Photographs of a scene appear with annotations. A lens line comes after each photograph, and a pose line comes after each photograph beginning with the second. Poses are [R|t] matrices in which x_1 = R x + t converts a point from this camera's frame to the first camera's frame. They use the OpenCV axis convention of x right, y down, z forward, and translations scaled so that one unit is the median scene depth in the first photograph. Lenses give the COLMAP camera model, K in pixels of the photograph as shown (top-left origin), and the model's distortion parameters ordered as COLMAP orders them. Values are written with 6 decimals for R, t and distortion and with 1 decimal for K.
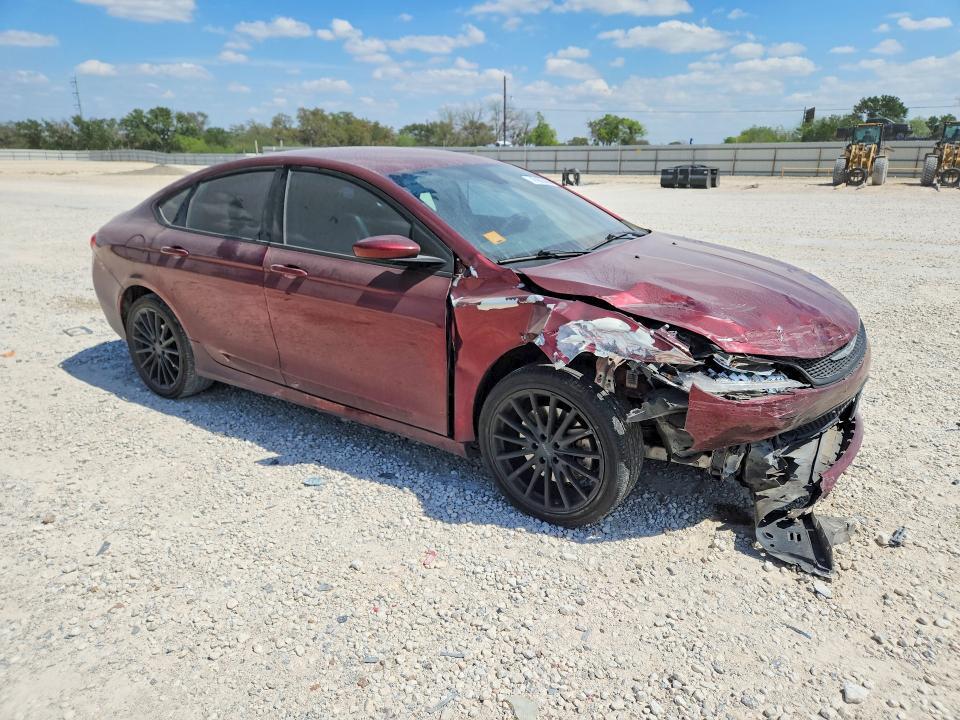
lens RADIAL K [[694.8, 0, 476.9], [0, 694.8, 360.5], [0, 0, 1]] dist [-0.003413, -0.007433]
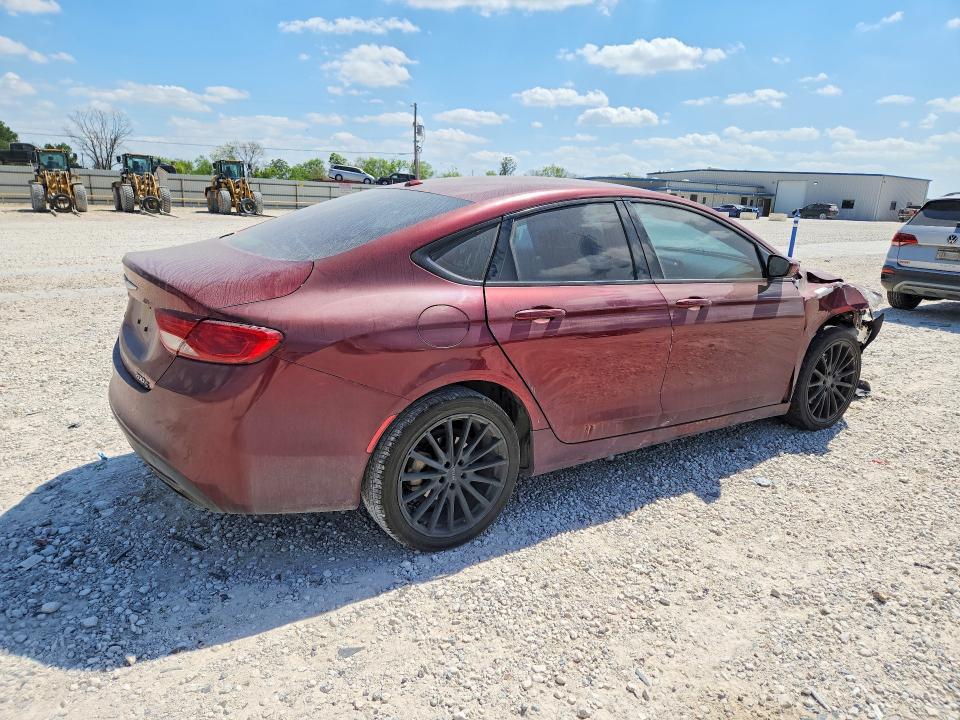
lens RADIAL K [[694.8, 0, 476.9], [0, 694.8, 360.5], [0, 0, 1]] dist [-0.003413, -0.007433]
pose [[0.327071, -0.199411, 0.923721, -0.818217], [0.230529, 0.964788, 0.126651, -0.156294], [-0.916450, 0.171521, 0.361524, 0.578355]]
